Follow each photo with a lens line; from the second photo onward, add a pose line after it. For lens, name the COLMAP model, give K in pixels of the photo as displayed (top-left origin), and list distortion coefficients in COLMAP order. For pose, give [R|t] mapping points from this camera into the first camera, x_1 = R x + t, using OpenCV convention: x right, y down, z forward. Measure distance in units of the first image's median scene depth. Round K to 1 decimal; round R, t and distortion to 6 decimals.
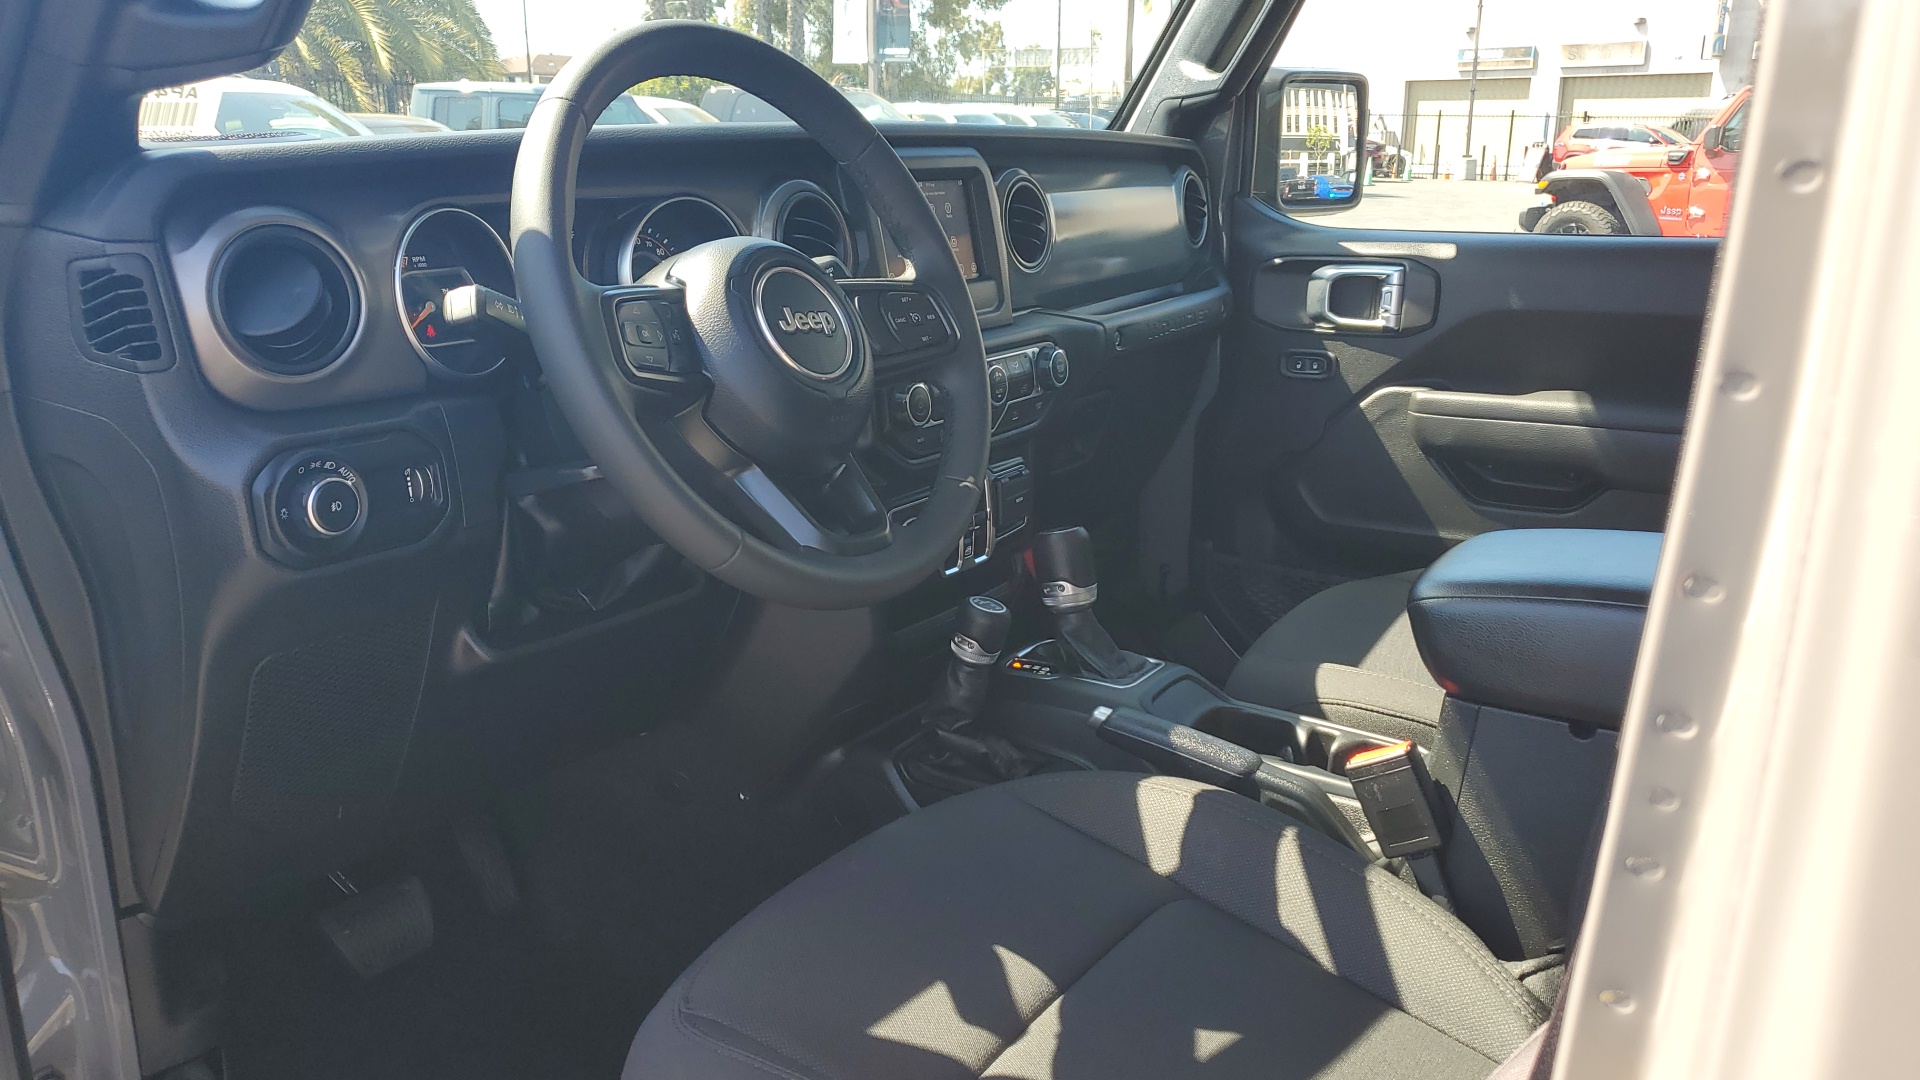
lens RADIAL K [[1513.5, 0, 959.0], [0, 1513.5, 572.3], [0, 0, 1]] dist [0.000039, -0.001097]
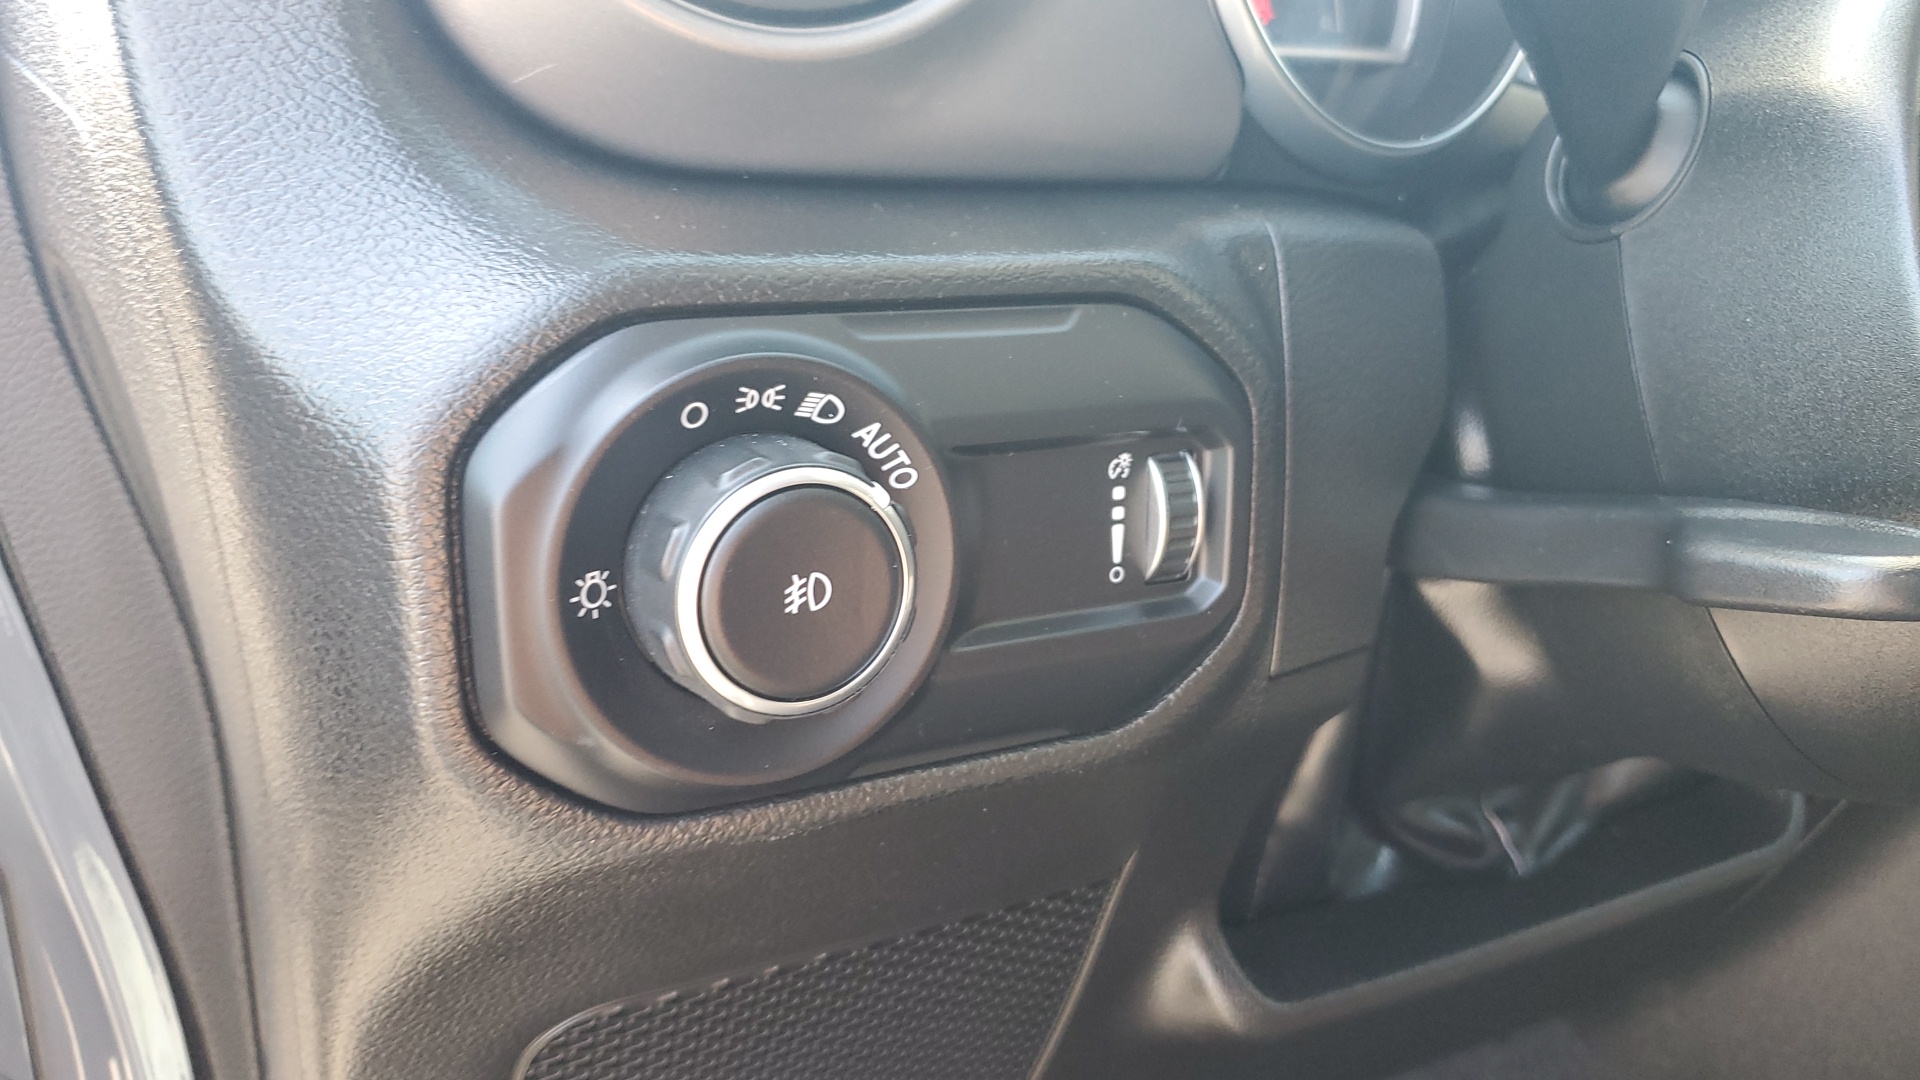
lens RADIAL K [[1500.4, 0, 947.5], [0, 1500.4, 530.9], [0, 0, 1]] dist [0.008612, -0.002432]
pose [[0.888868, 0.164220, -0.427722, -0.287912], [-0.162015, 0.985901, 0.041837, -0.063532], [0.428562, 0.032110, 0.902942, 0.780964]]
